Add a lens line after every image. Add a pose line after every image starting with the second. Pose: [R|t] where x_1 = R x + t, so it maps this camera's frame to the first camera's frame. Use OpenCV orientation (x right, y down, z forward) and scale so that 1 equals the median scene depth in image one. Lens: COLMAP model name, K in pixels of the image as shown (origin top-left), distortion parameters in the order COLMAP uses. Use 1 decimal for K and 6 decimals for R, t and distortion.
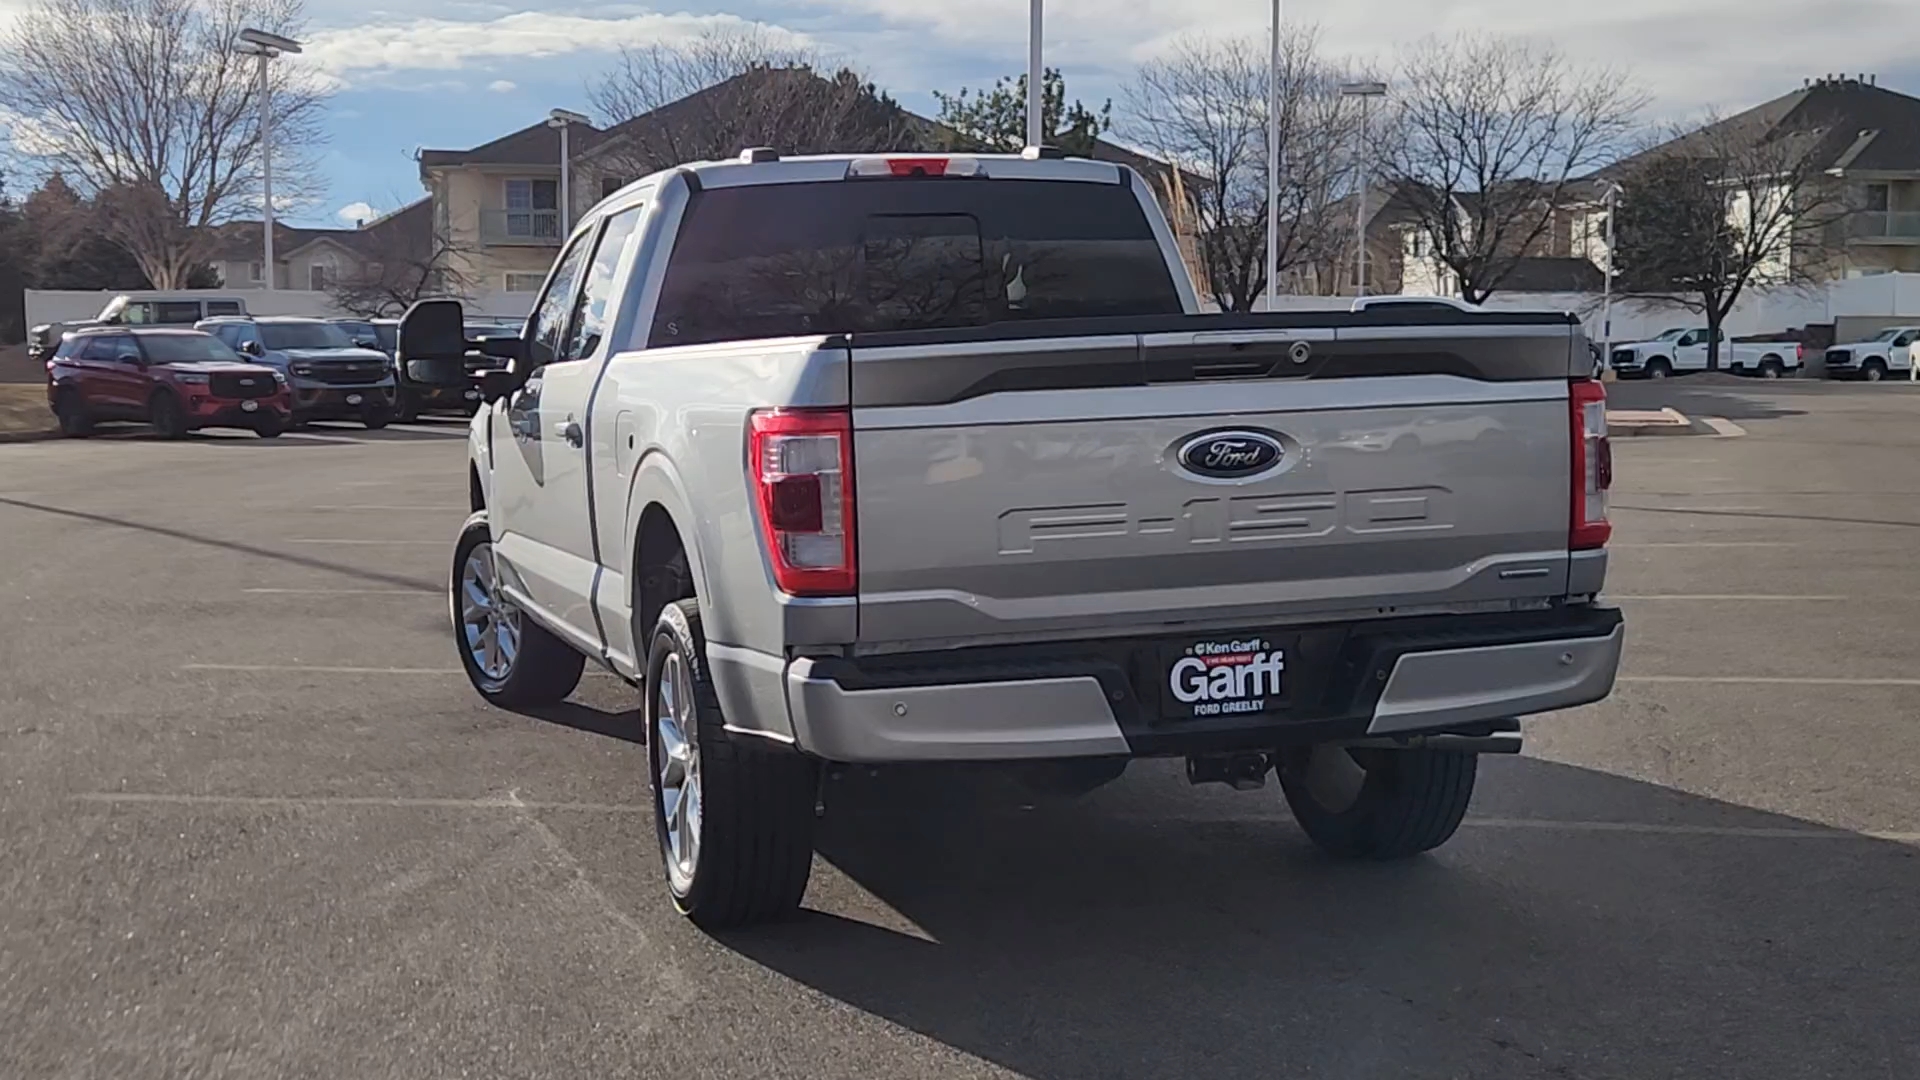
lens RADIAL K [[2477.0, 0, 956.1], [0, 2477.0, 542.6], [0, 0, 1]] dist [0.035763, 0.000000]
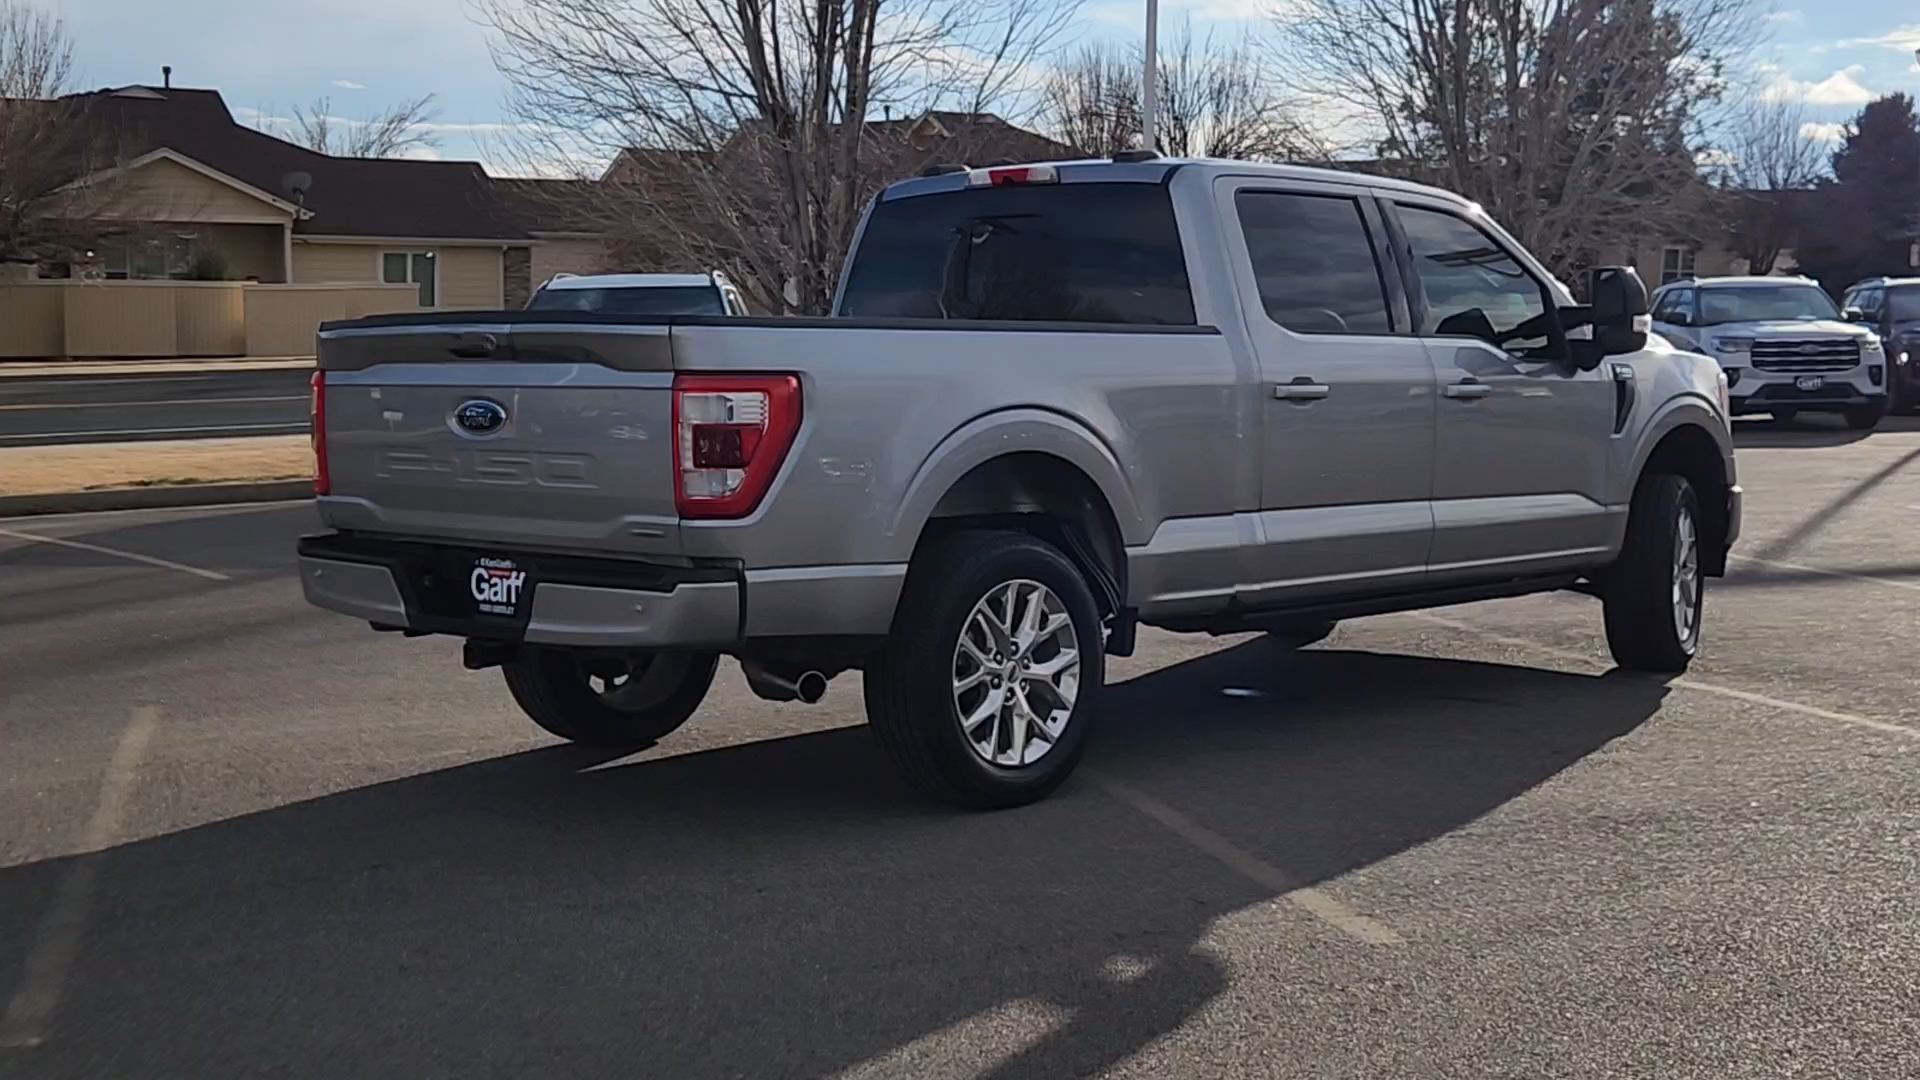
lens RADIAL K [[2477.0, 0, 961.0], [0, 2477.0, 543.5], [0, 0, 1]] dist [0.035763, 0.000000]
pose [[0.486296, 0.097401, -0.868349, 1.338059], [-0.078754, 0.994609, 0.067459, -0.074923], [0.870238, 0.035581, 0.491345, 0.548017]]
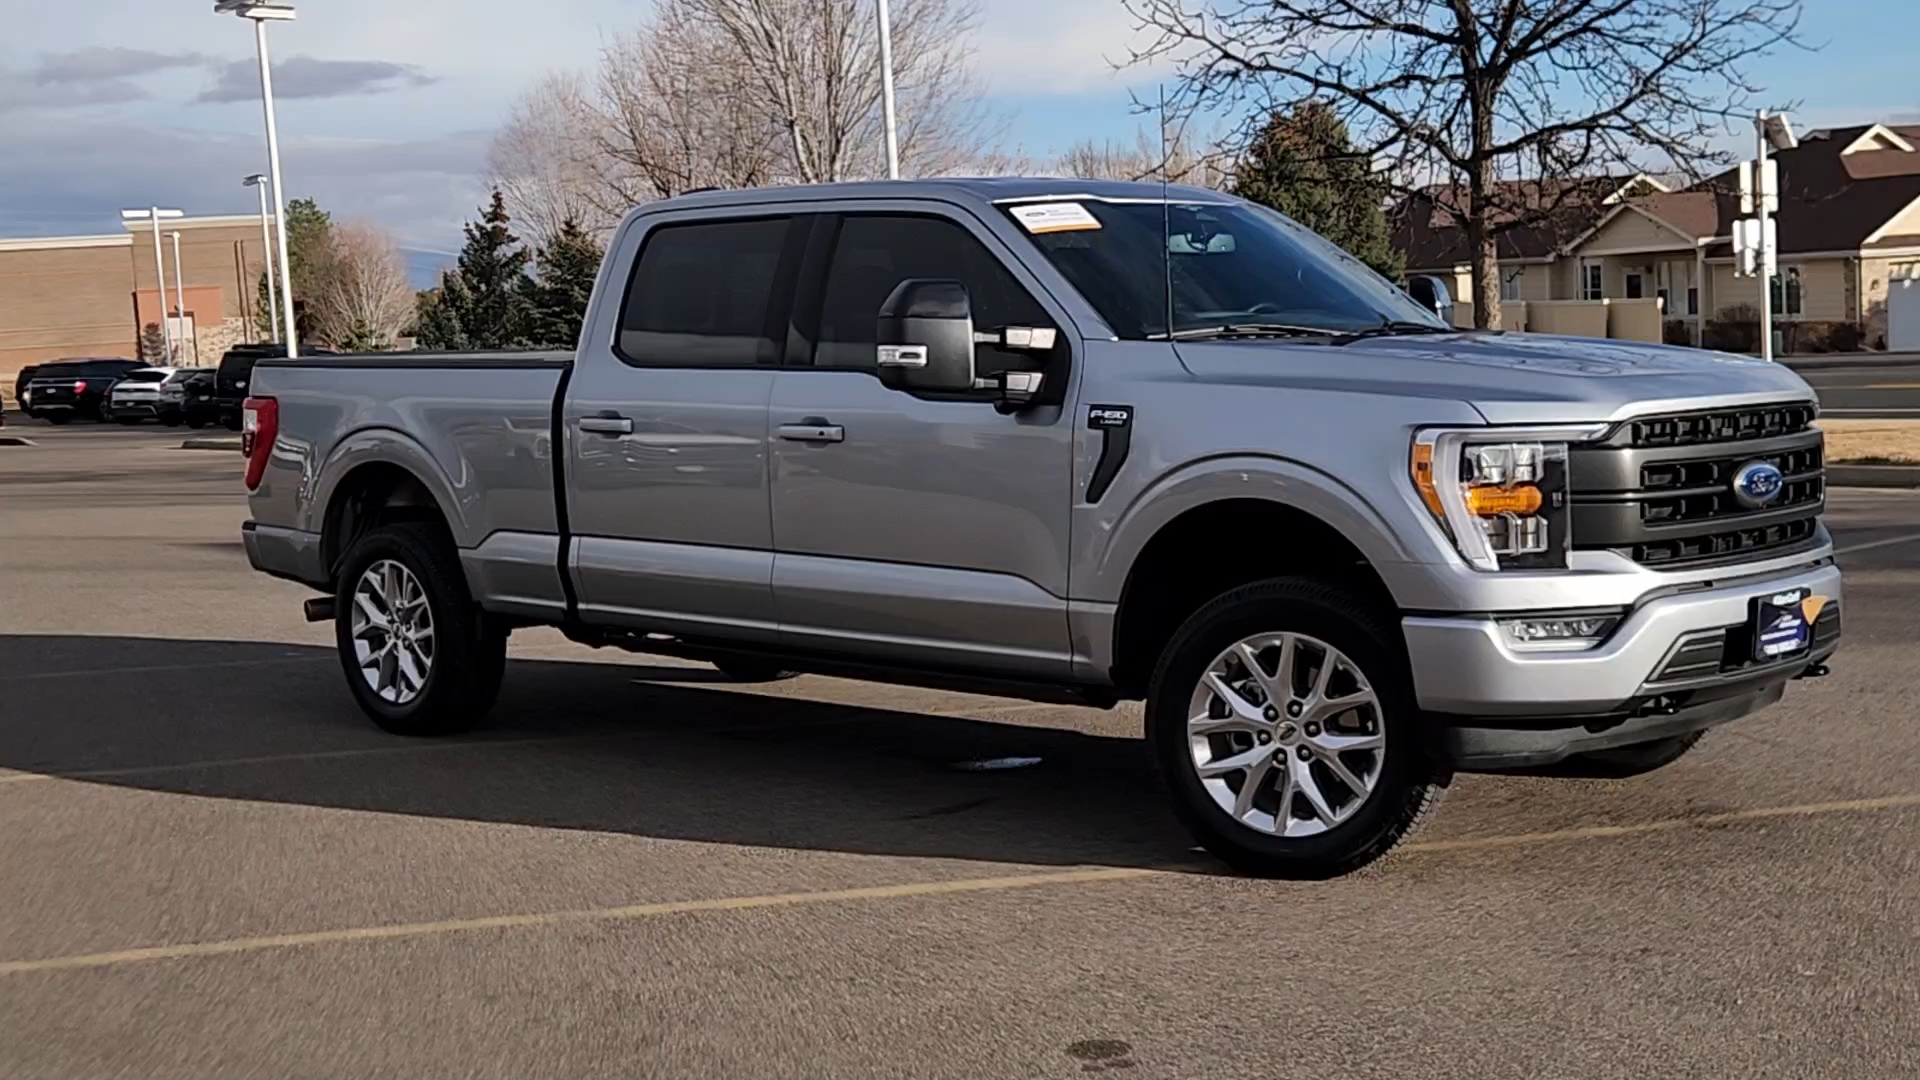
lens RADIAL K [[2477.0, 0, 952.8], [0, 2477.0, 550.1], [0, 0, 1]] dist [0.035763, 0.000000]
pose [[-0.877059, 0.096370, -0.470616, 0.682103], [0.015723, 0.984905, 0.172383, -0.264525], [0.480125, 0.143791, -0.865335, 2.873585]]
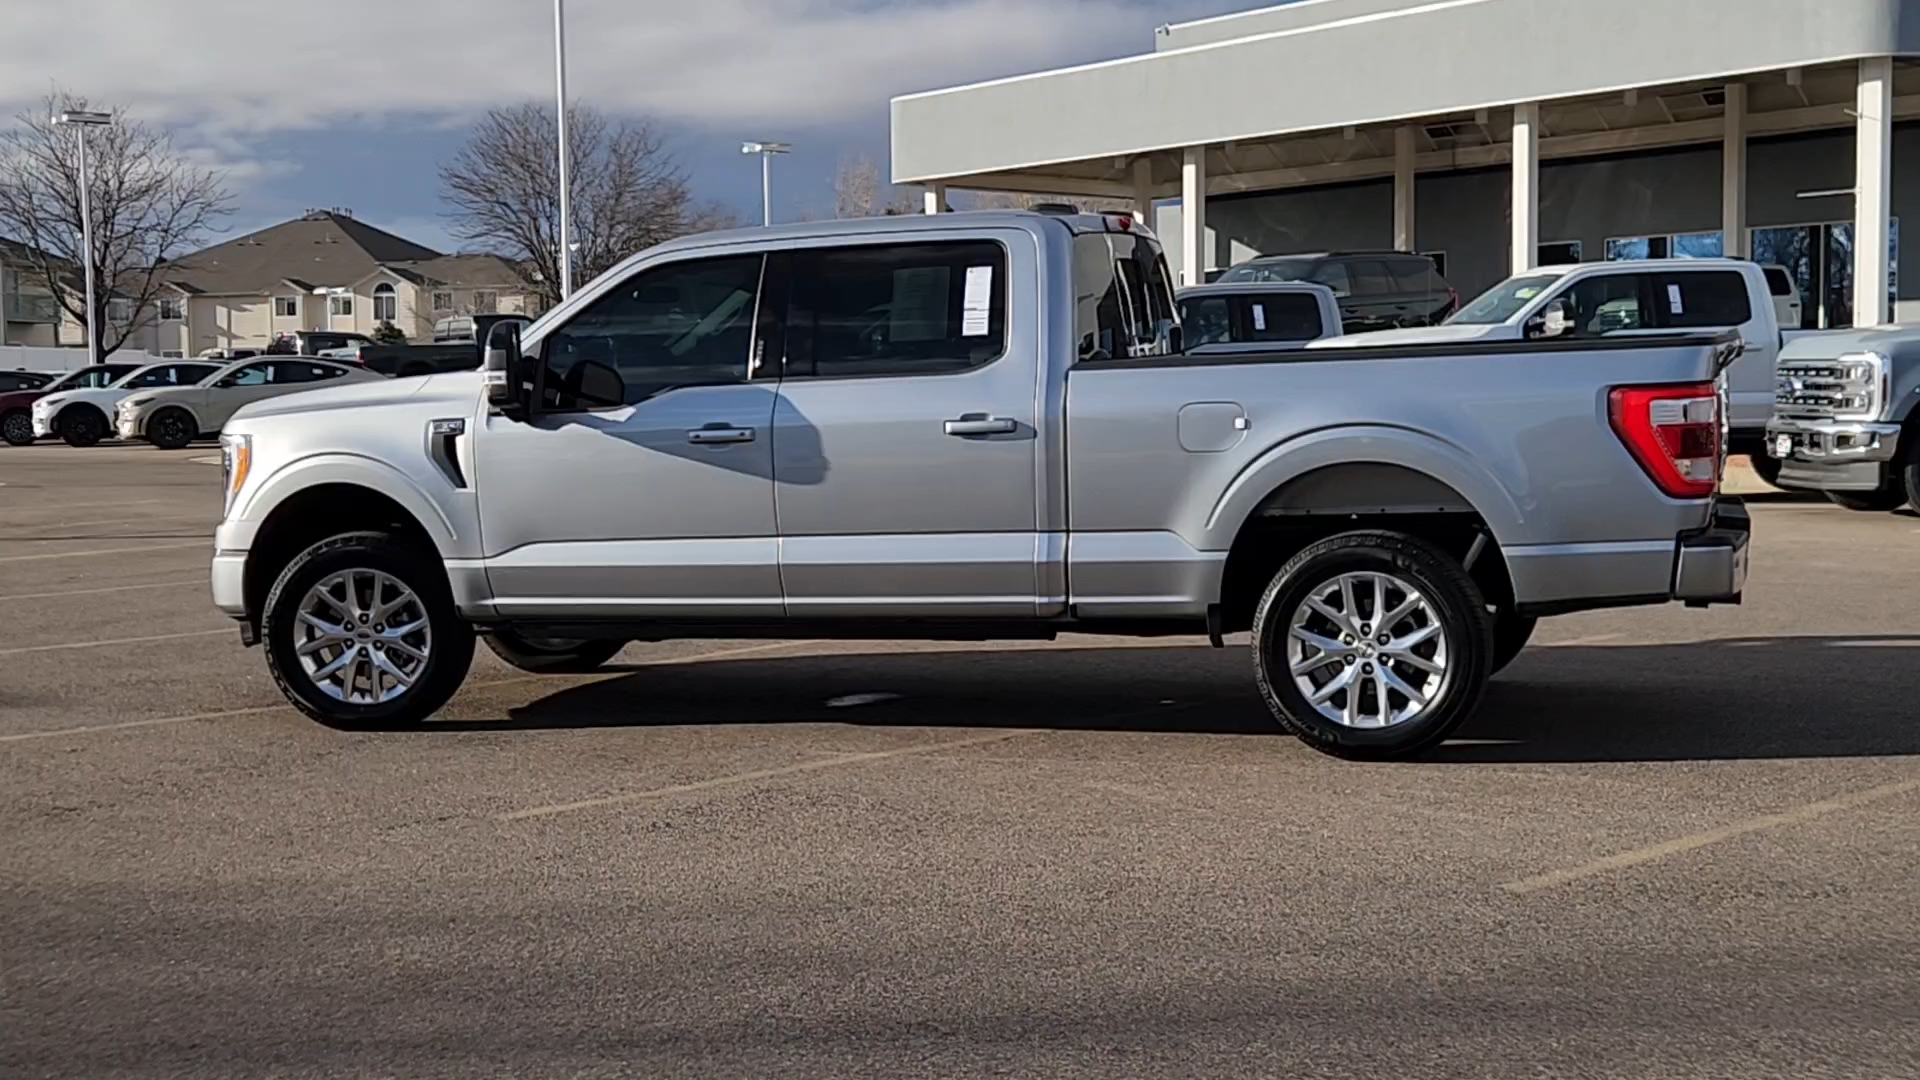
lens RADIAL K [[2477.0, 0, 951.2], [0, 2477.0, 552.8], [0, 0, 1]] dist [0.035763, 0.000000]
pose [[0.588360, -0.059096, 0.806436, -1.529397], [0.078085, 0.996817, 0.016077, -0.006552], [-0.804820, 0.053511, 0.591102, 0.401773]]
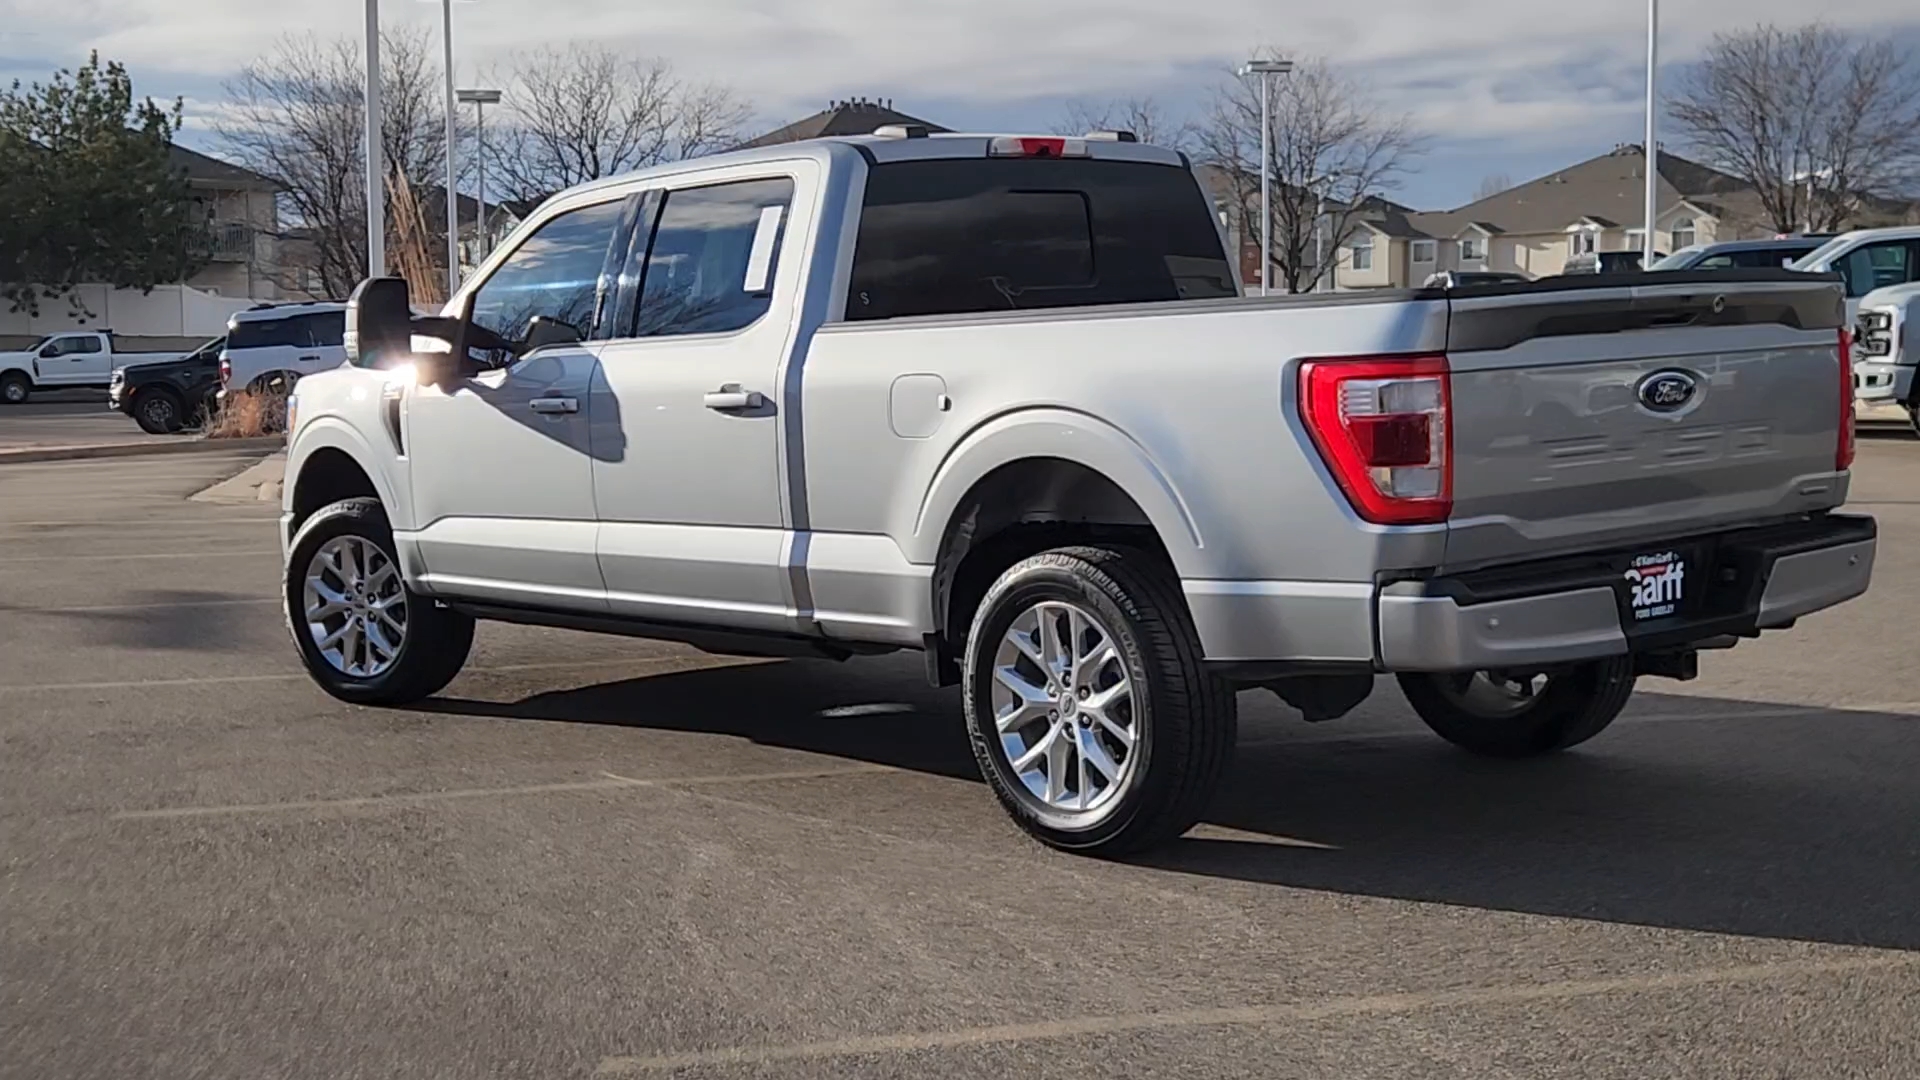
lens RADIAL K [[2477.0, 0, 955.3], [0, 2477.0, 548.8], [0, 0, 1]] dist [0.035763, 0.000000]
pose [[0.920491, -0.040896, 0.388618, -0.622938], [0.041662, 0.999111, 0.006461, 0.015629], [-0.388536, 0.010244, 0.921377, 0.055222]]
